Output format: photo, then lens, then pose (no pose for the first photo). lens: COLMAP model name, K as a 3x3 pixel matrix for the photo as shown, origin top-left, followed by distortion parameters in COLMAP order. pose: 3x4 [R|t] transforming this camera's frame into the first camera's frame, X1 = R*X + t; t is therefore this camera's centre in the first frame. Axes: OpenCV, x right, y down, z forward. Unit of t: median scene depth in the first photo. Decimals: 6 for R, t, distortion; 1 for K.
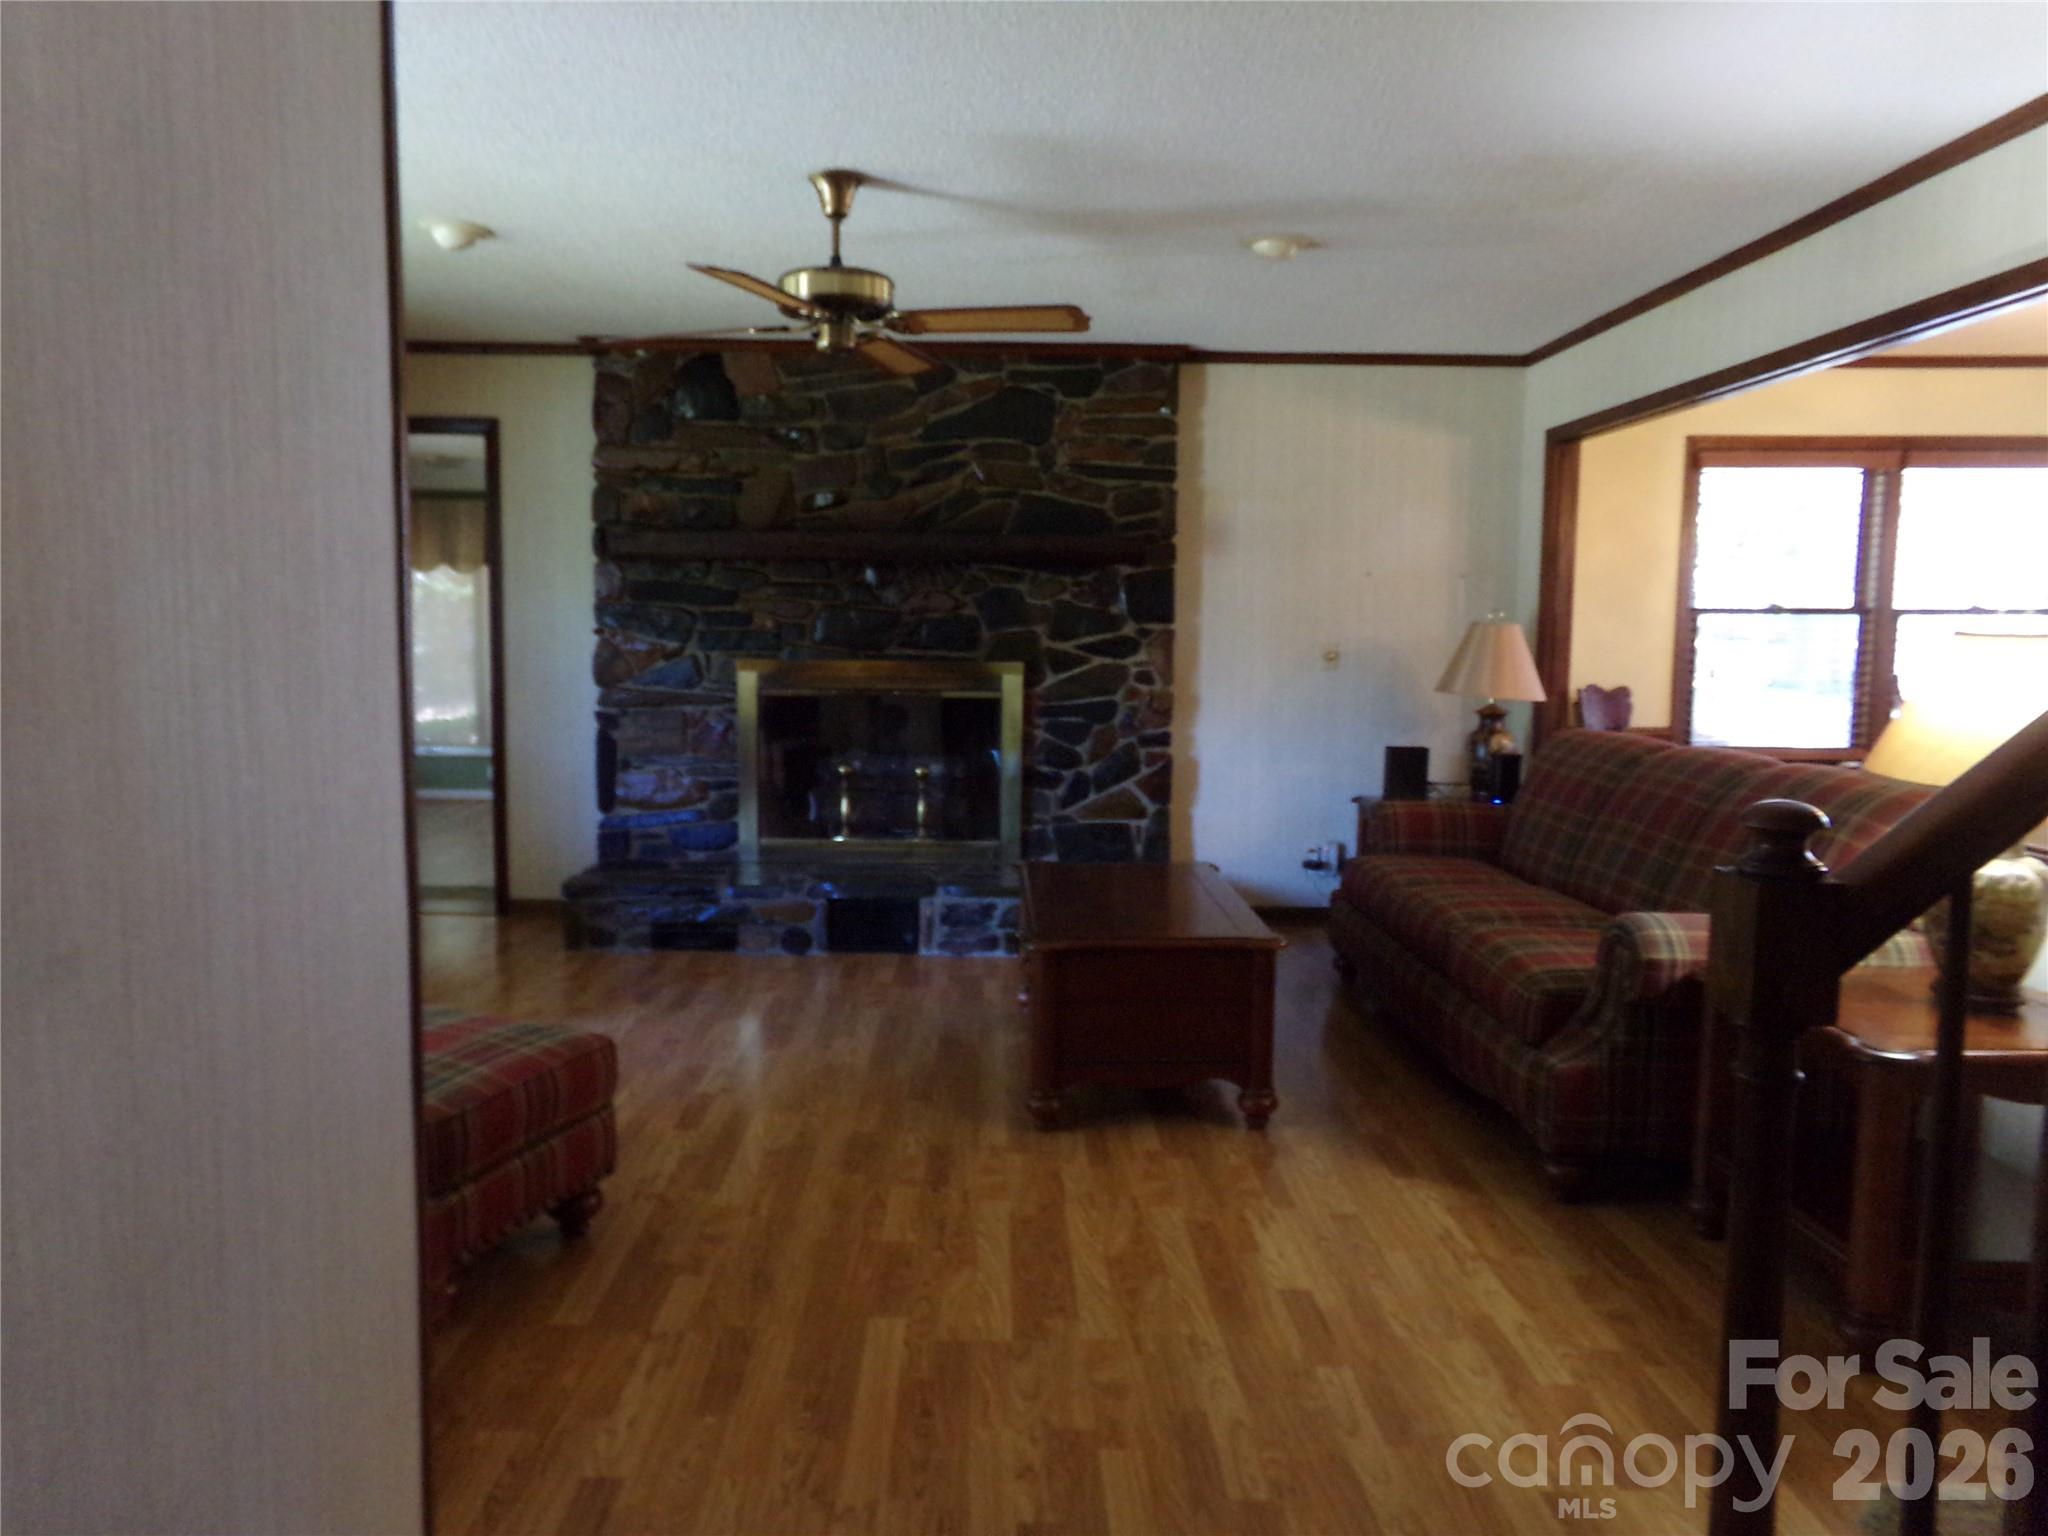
lens RADIAL K [[1396.1, 0, 995.9], [0, 1396.1, 770.2], [0, 0, 1]] dist [-0.047299, 0.073047]
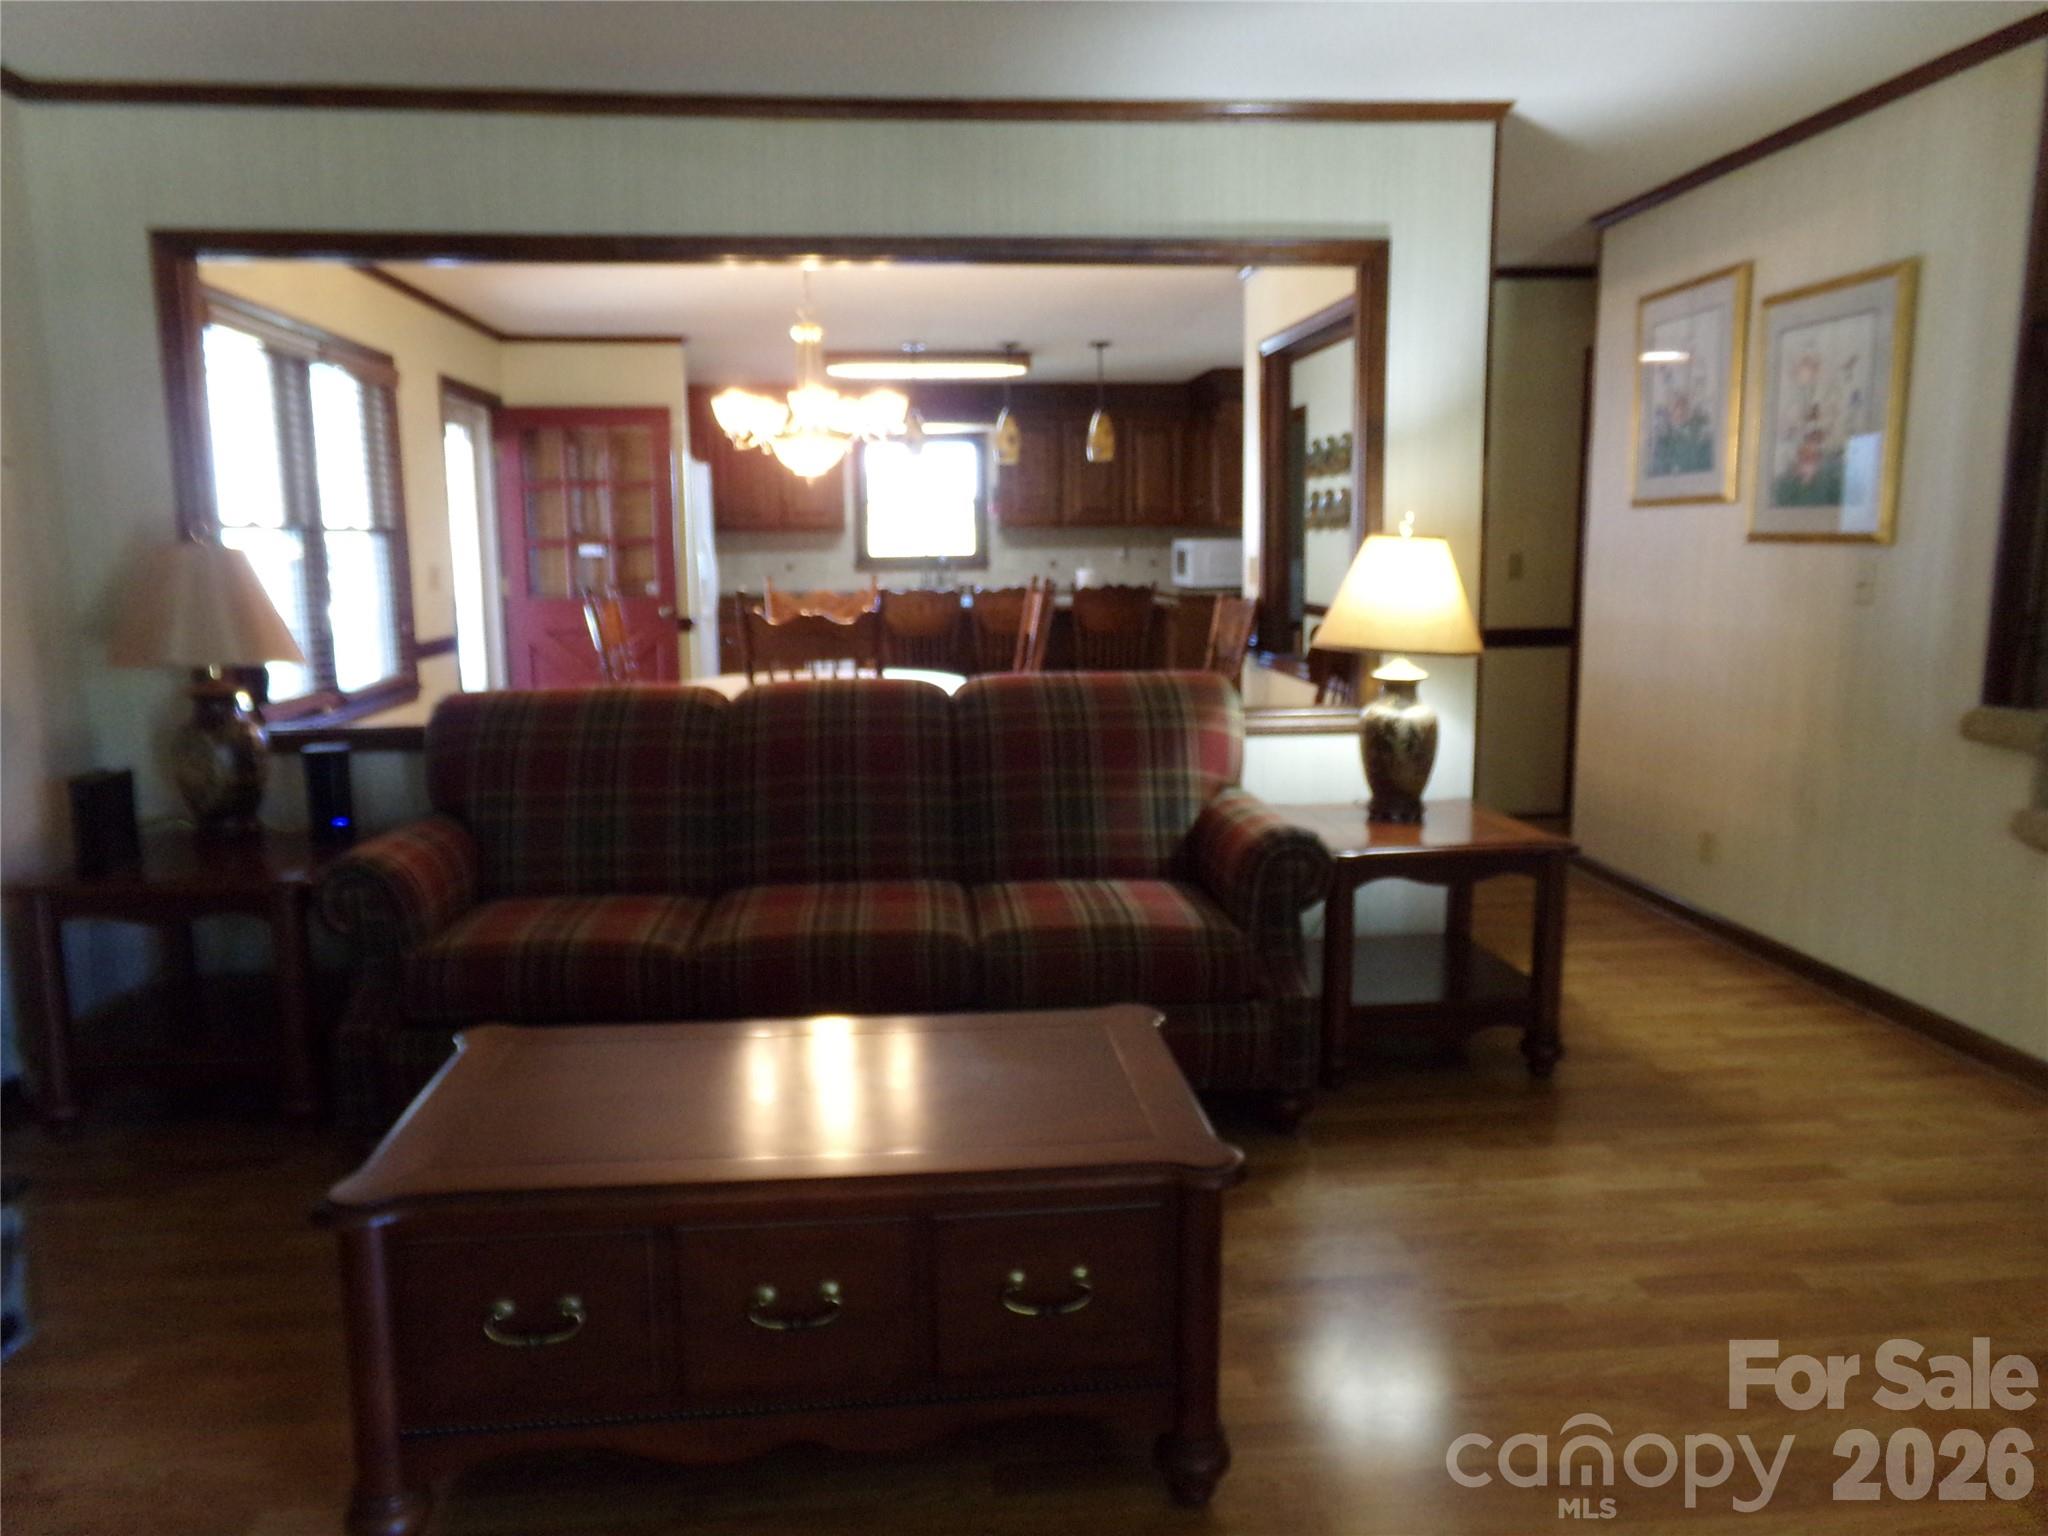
lens RADIAL K [[1360.9, 0, 995.0], [0, 1360.9, 762.8], [0, 0, 1]] dist [0.015789, 0.000066]
pose [[-0.069030, -0.169542, 0.983102, -0.269307], [0.110755, 0.978059, 0.176449, -0.078643], [-0.991447, 0.121064, -0.048738, 0.657534]]
